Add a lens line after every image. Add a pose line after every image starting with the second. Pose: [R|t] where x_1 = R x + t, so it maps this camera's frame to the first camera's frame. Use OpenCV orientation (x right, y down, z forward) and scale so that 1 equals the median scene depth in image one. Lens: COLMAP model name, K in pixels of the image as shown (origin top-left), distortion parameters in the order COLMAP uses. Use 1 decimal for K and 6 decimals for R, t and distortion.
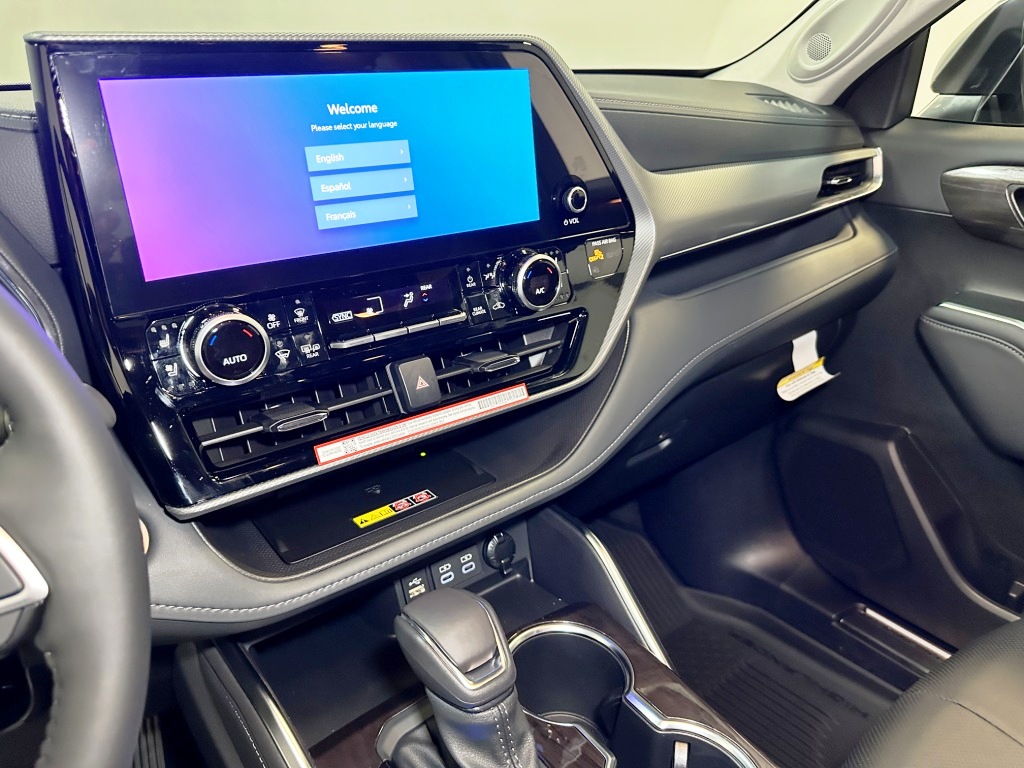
lens RADIAL K [[719.0, 0, 512.0], [0, 719.0, 384.0], [0, 0, 1]] dist [0.032175, -0.061291]
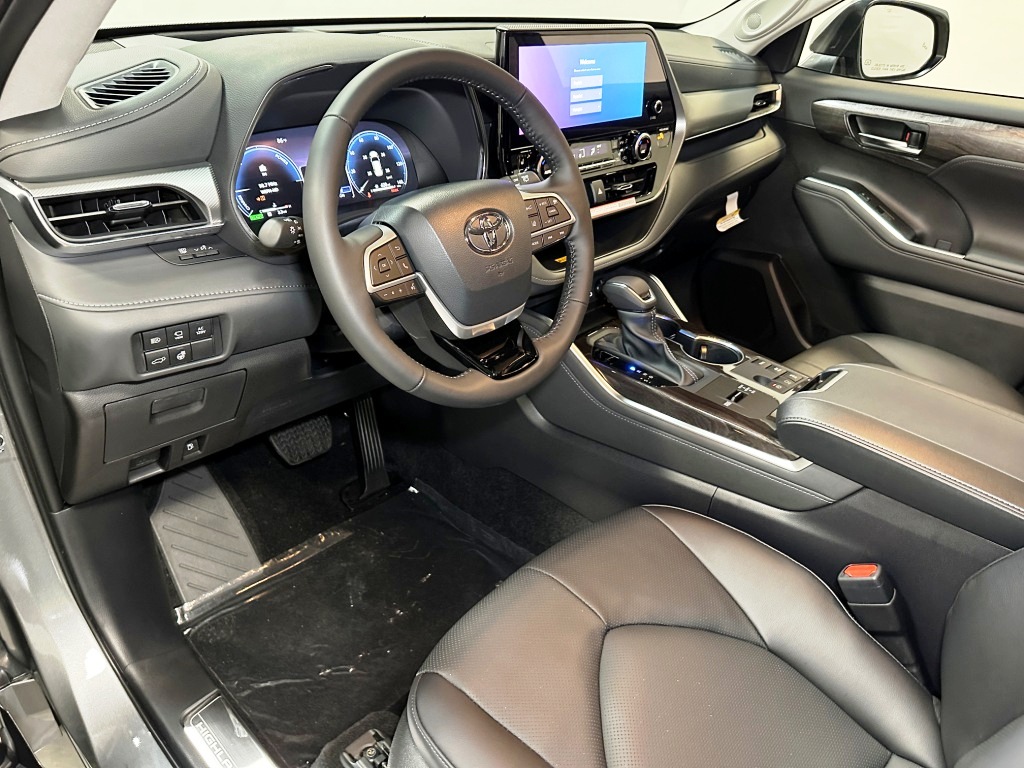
lens RADIAL K [[719.0, 0, 512.0], [0, 719.0, 384.0], [0, 0, 1]] dist [0.032175, -0.061291]
pose [[0.980697, -0.006279, 0.195435, -0.488346], [-0.020746, 0.990501, 0.135930, 0.171155], [-0.194432, -0.137361, 0.971251, -0.689866]]
